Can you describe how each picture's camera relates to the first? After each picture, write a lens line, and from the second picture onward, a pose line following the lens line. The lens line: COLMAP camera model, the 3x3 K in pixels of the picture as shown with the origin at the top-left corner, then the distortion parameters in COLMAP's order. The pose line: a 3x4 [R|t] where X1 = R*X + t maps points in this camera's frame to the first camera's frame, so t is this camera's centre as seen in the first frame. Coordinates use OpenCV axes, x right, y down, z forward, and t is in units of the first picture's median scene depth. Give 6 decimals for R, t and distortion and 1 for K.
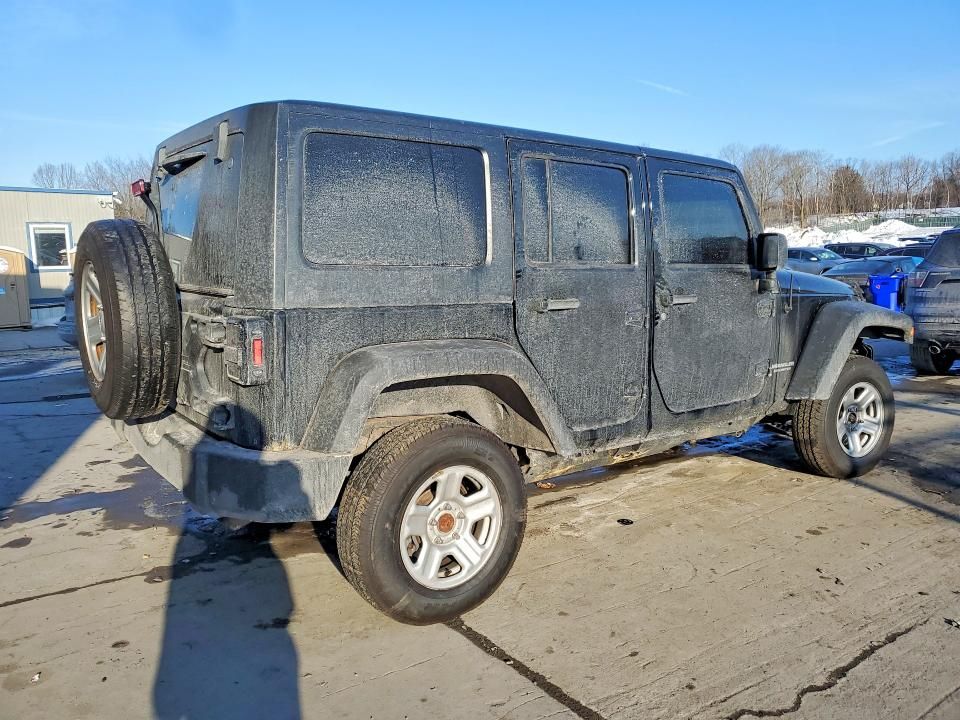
lens RADIAL K [[756.6, 0, 483.0], [0, 756.6, 352.1], [0, 0, 1]] dist [0.057057, 0.001346]
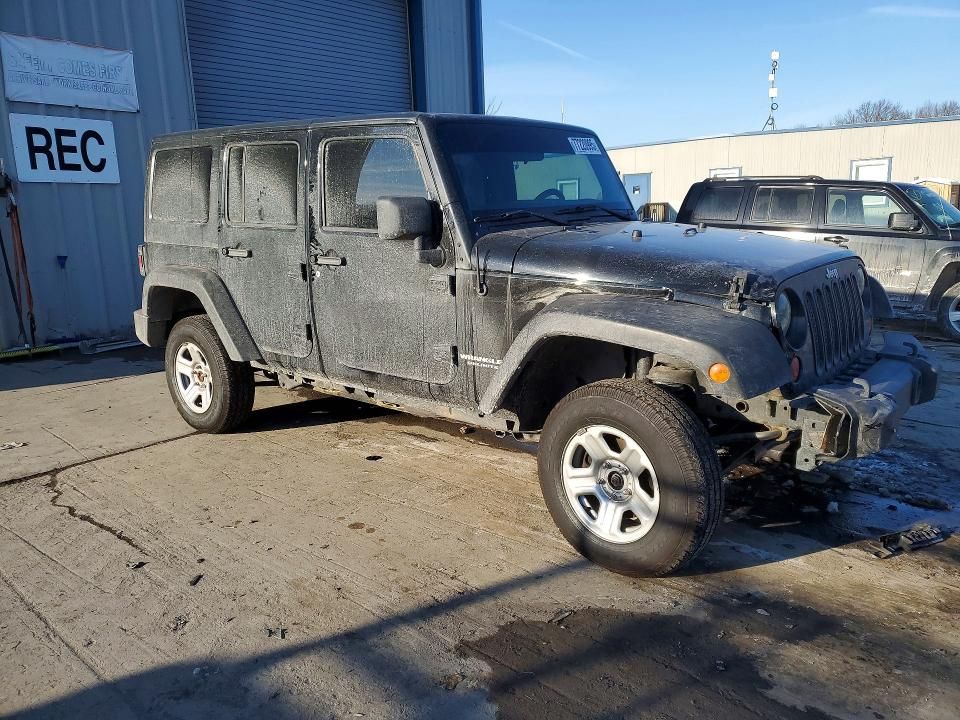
lens RADIAL K [[748.5, 0, 480.0], [0, 748.5, 360.0], [0, 0, 1]] dist [0.006160, 0.002023]
pose [[0.230253, 0.211487, -0.949872, 1.540683], [-0.104621, 0.975821, 0.191904, -0.179800], [0.967491, 0.055190, 0.246811, 1.093225]]
